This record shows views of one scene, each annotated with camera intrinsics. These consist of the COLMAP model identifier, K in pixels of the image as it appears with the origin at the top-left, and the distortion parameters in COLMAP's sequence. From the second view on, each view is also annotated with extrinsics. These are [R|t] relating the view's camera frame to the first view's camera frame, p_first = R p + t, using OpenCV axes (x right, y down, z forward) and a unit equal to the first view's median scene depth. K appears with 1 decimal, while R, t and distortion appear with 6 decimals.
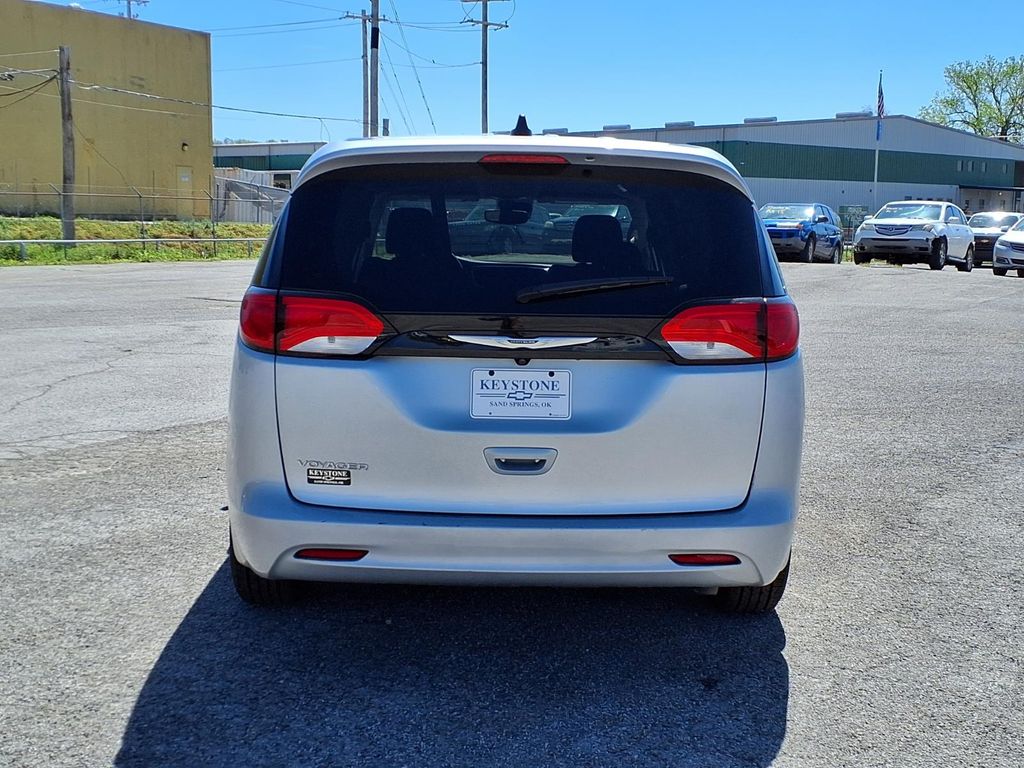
lens RADIAL K [[1424.9, 0, 512.0], [0, 1424.9, 384.0], [0, 0, 1]] dist [0.027909, 0.037604]
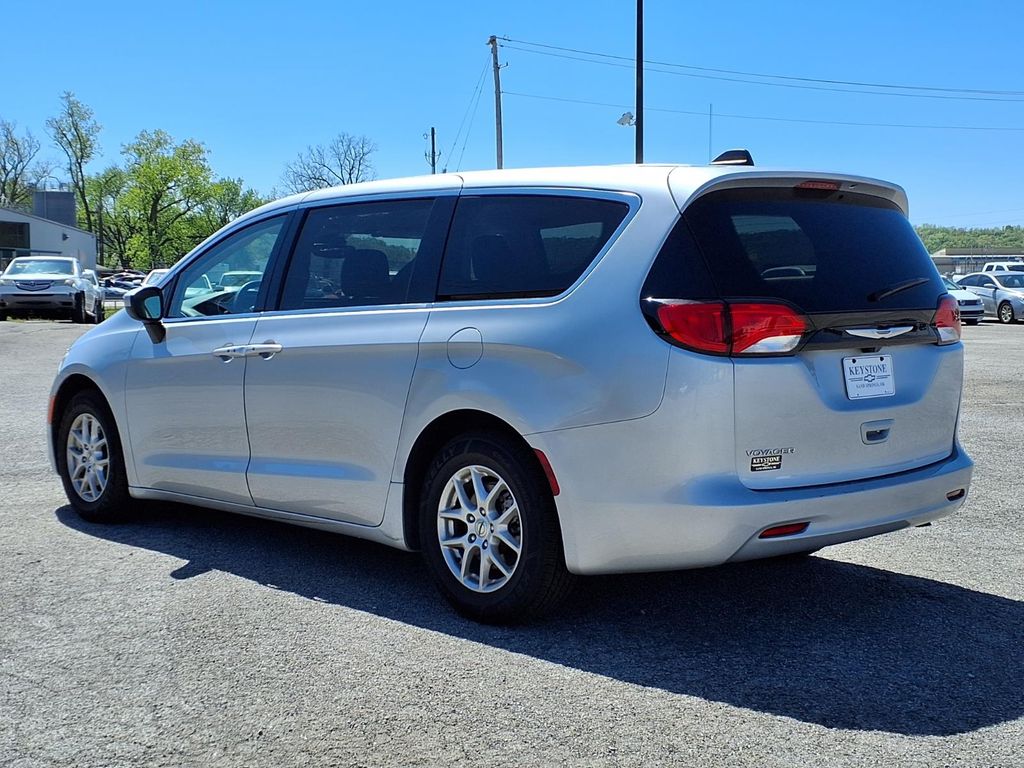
lens RADIAL K [[1424.9, 0, 512.0], [0, 1424.9, 384.0], [0, 0, 1]] dist [0.027909, 0.037604]
pose [[0.759384, -0.072962, 0.646539, -1.004077], [0.100157, 0.994957, -0.005357, -0.010750], [-0.642888, 0.068824, 0.762862, 0.270719]]
